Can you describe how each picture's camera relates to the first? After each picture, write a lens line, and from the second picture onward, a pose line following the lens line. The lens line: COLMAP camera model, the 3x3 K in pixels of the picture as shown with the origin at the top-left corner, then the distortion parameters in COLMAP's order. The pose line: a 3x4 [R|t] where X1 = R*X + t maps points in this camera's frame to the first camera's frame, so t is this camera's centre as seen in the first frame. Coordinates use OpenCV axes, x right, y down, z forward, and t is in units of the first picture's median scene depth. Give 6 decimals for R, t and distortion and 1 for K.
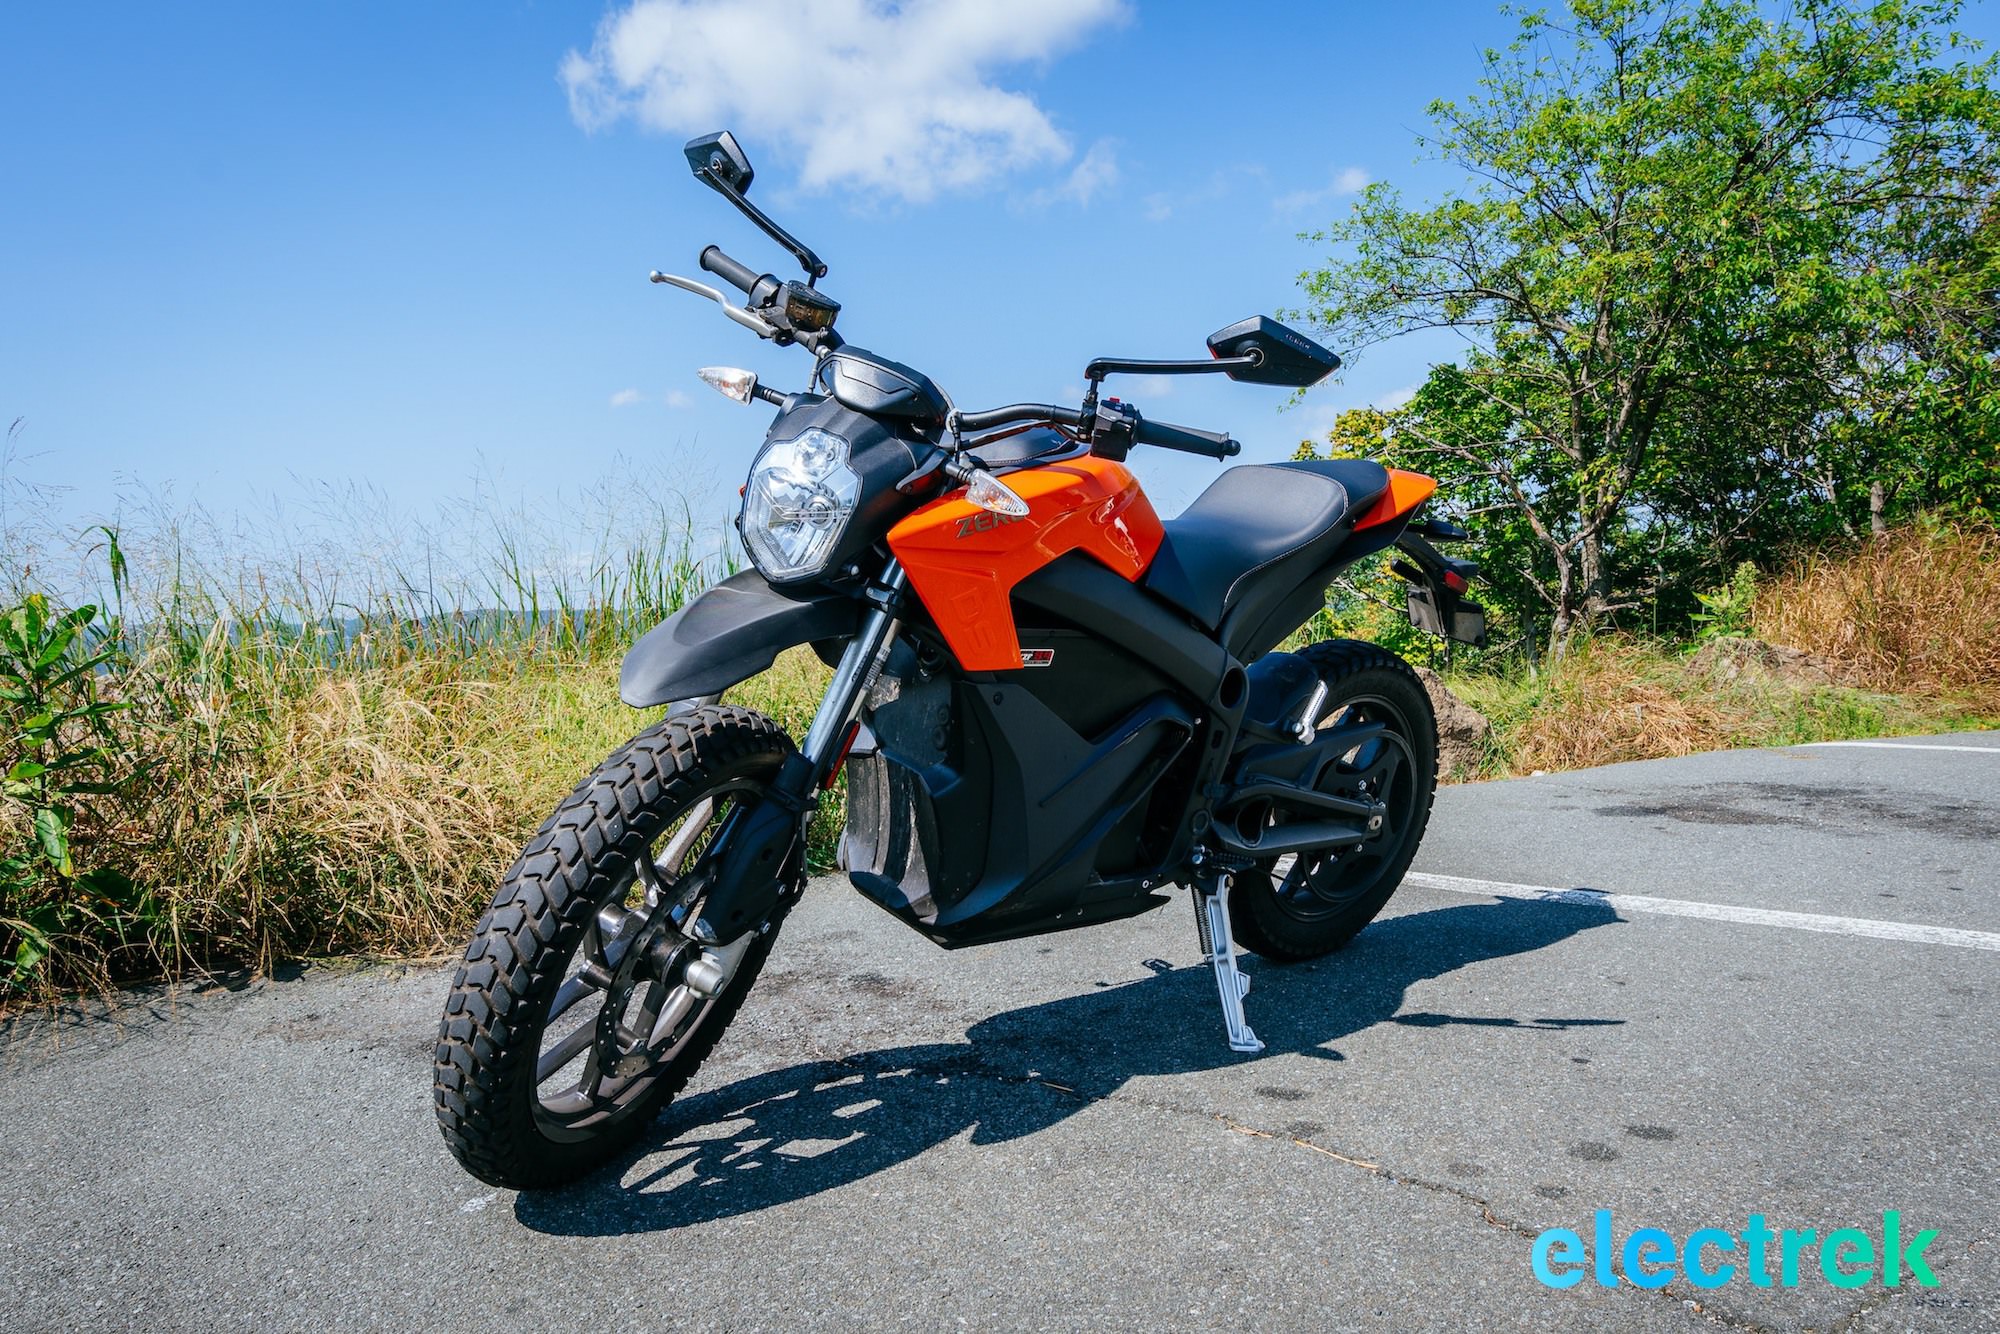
lens RADIAL K [[1460.9, 0, 1000.0], [0, 1460.9, 667.0], [0, 0, 1]] dist [0.004366, 0.000070]
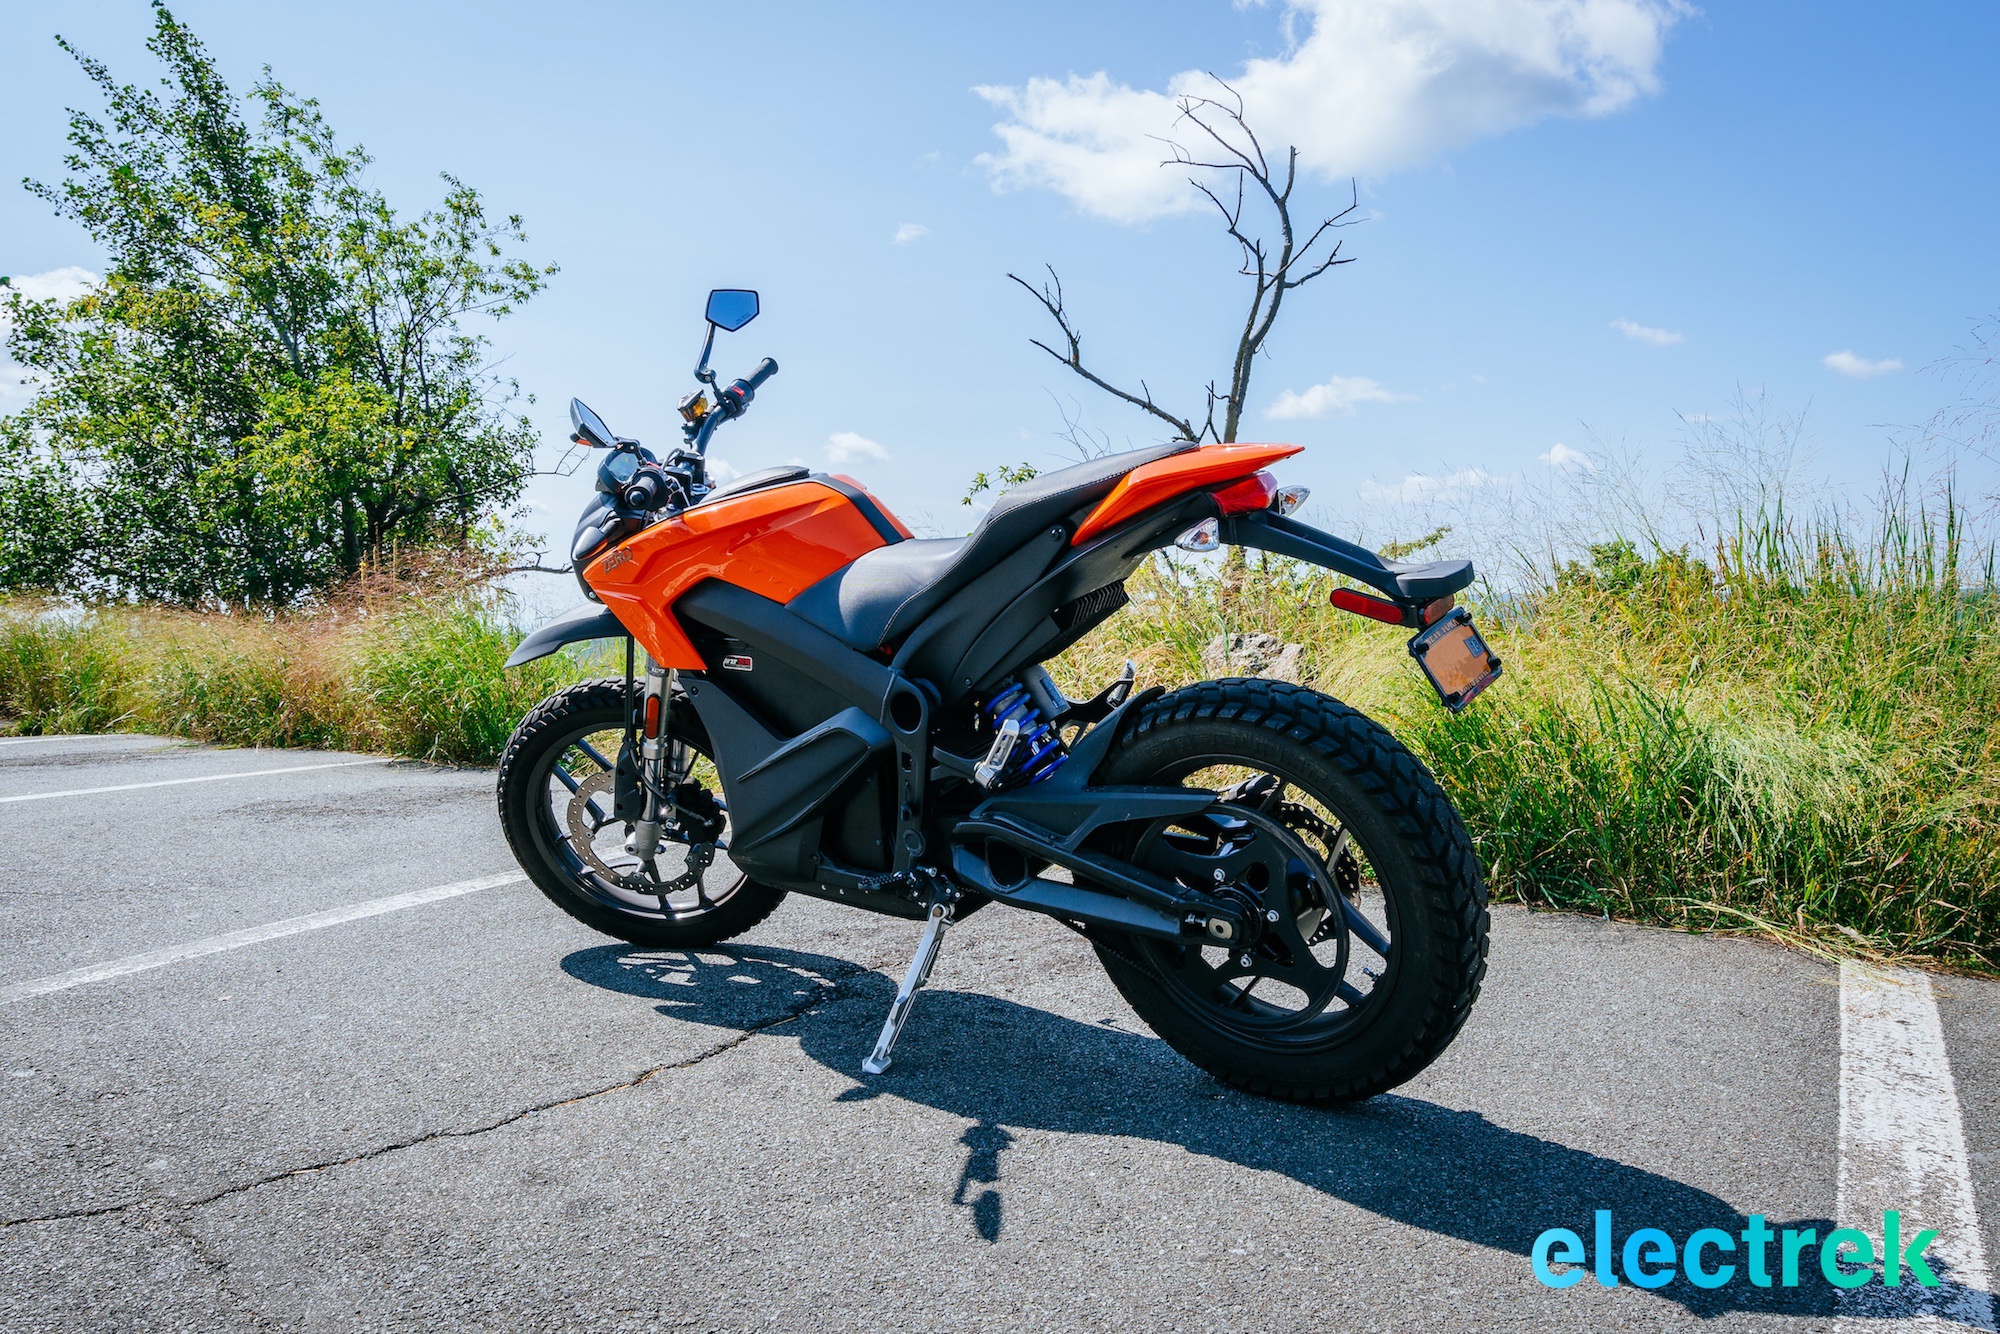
lens RADIAL K [[1460.9, 0, 1000.0], [0, 1460.9, 667.0], [0, 0, 1]] dist [0.004366, 0.000070]
pose [[0.131725, 0.080372, -0.988023, 1.504855], [-0.031971, 0.996534, 0.076802, -0.124042], [0.990771, 0.021471, 0.133838, 1.226161]]
